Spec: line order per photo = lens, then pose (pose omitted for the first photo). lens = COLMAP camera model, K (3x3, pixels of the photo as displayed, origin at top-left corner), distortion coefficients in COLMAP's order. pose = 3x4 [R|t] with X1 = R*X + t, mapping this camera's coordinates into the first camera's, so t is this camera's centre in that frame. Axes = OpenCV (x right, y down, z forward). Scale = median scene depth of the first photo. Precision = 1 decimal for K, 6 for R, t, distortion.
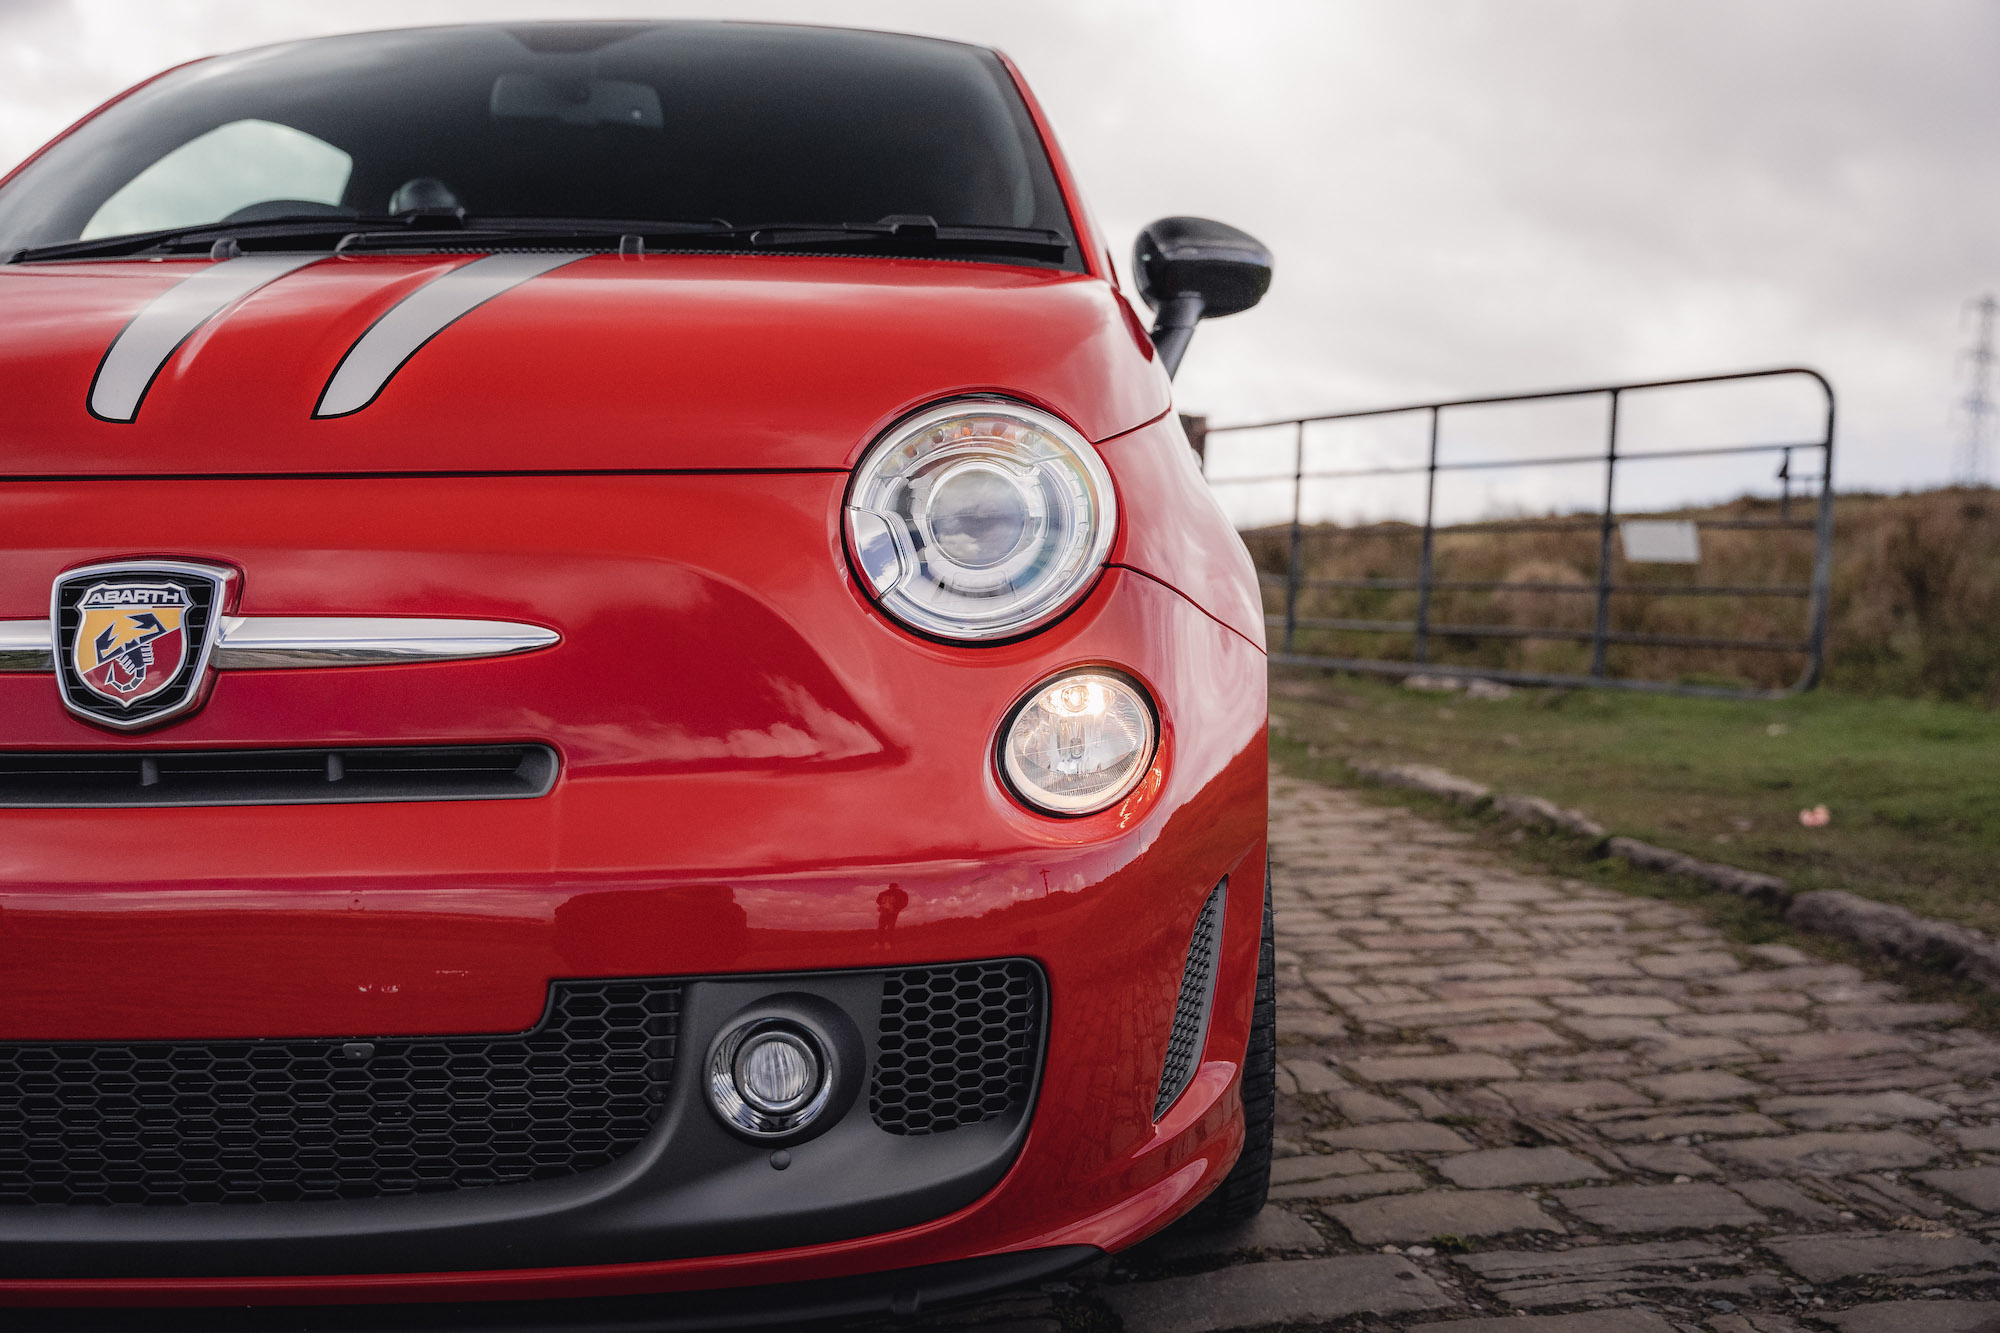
lens RADIAL K [[1957.5, 0, 1006.6], [0, 1957.5, 654.6], [0, 0, 1]] dist [0.005529, 0.000801]
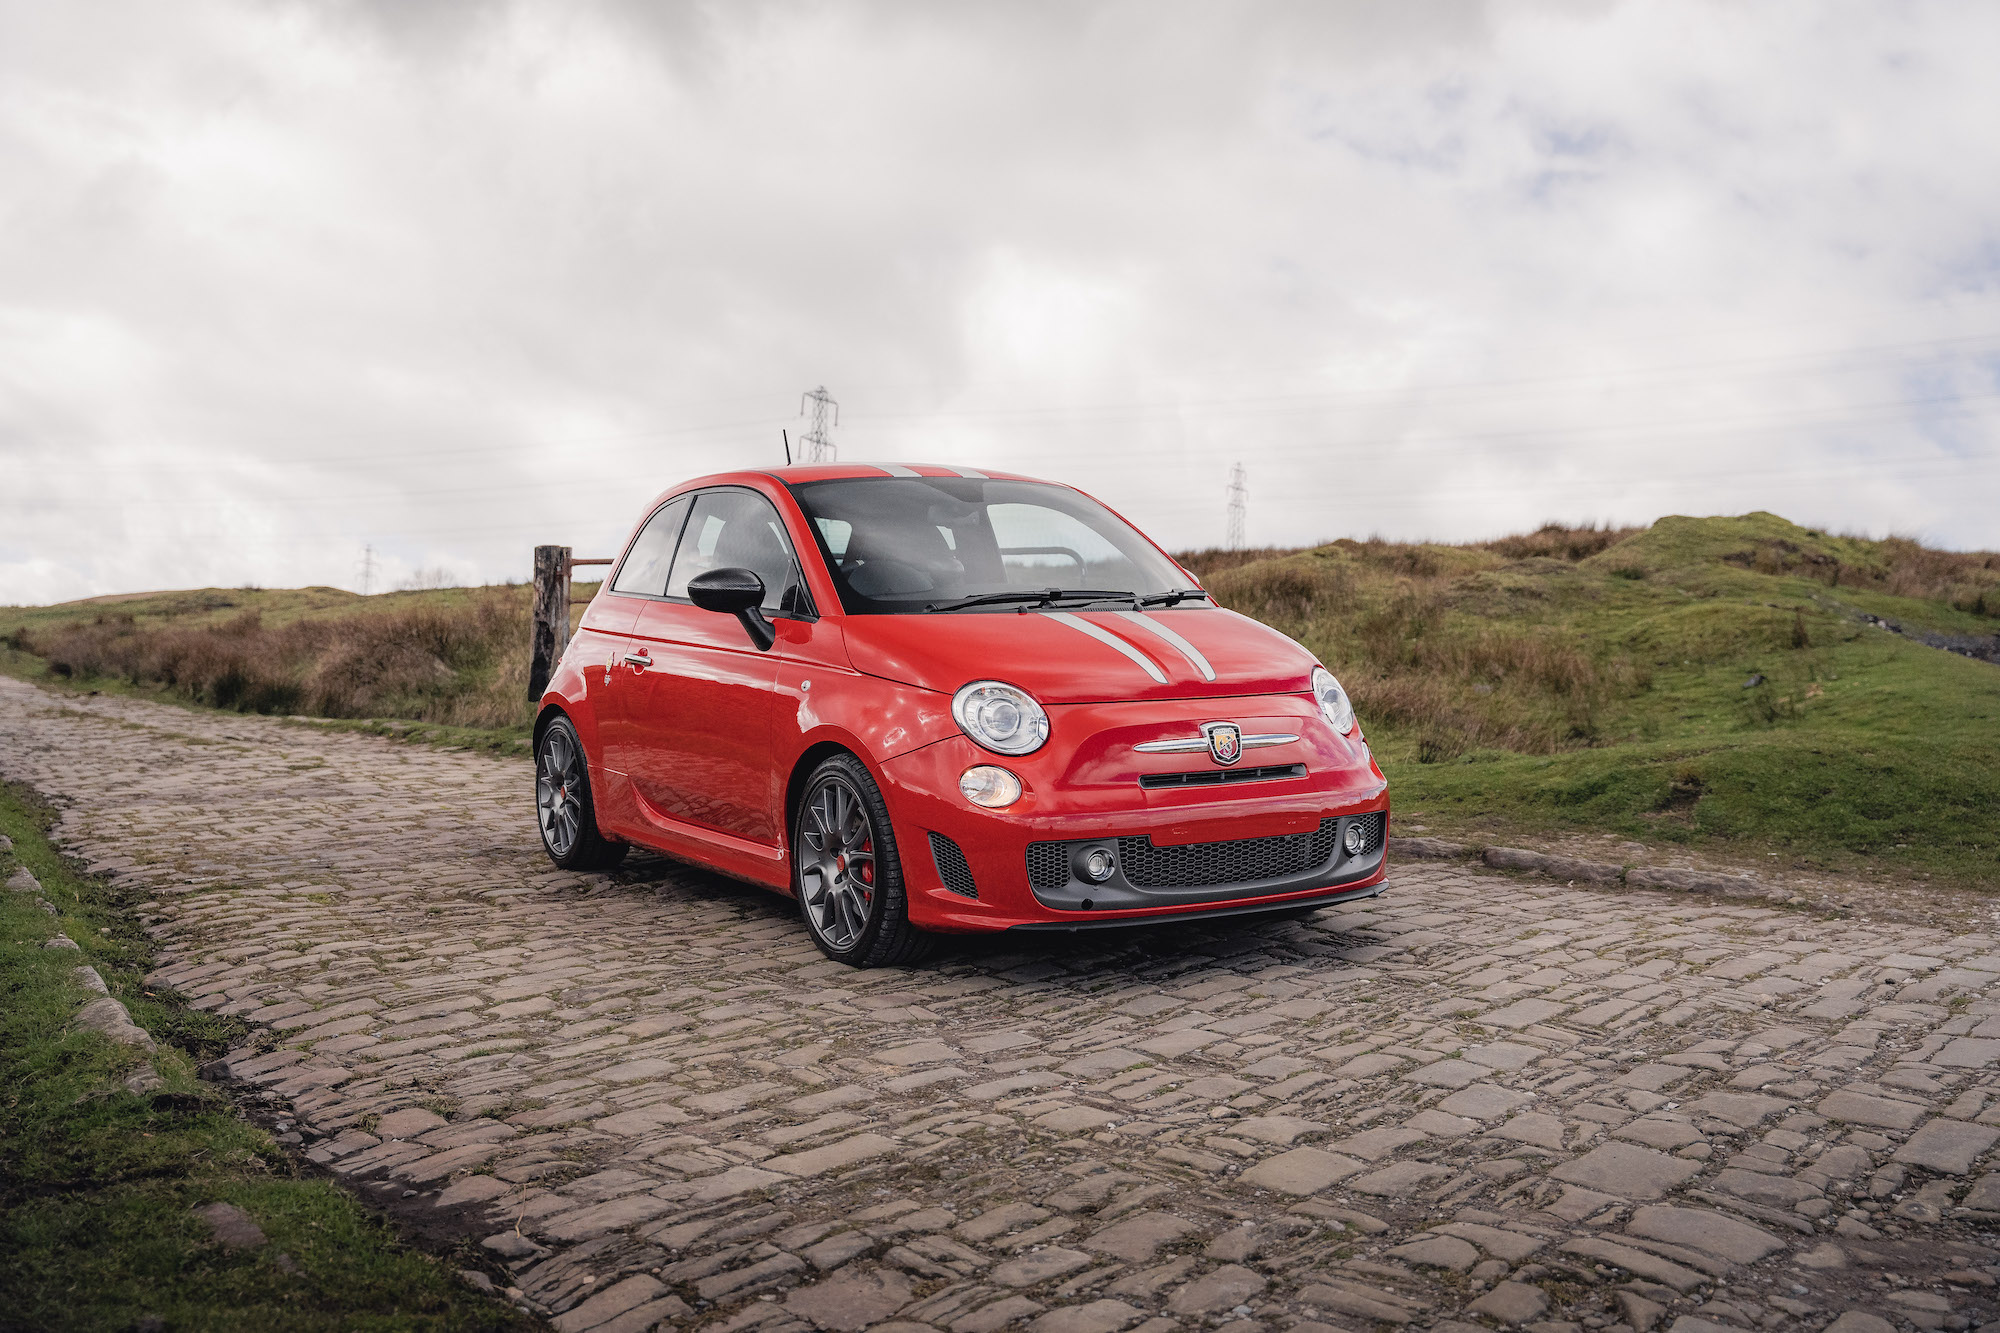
lens RADIAL K [[1881.9, 0, 1000.0], [0, 1881.9, 666.5], [0, 0, 1]] dist [0.001988, 0.007516]
pose [[0.847707, -0.019193, 0.530118, -1.624679], [0.034378, 0.999232, -0.018796, -0.060186], [-0.529350, 0.034158, 0.847716, -1.147751]]
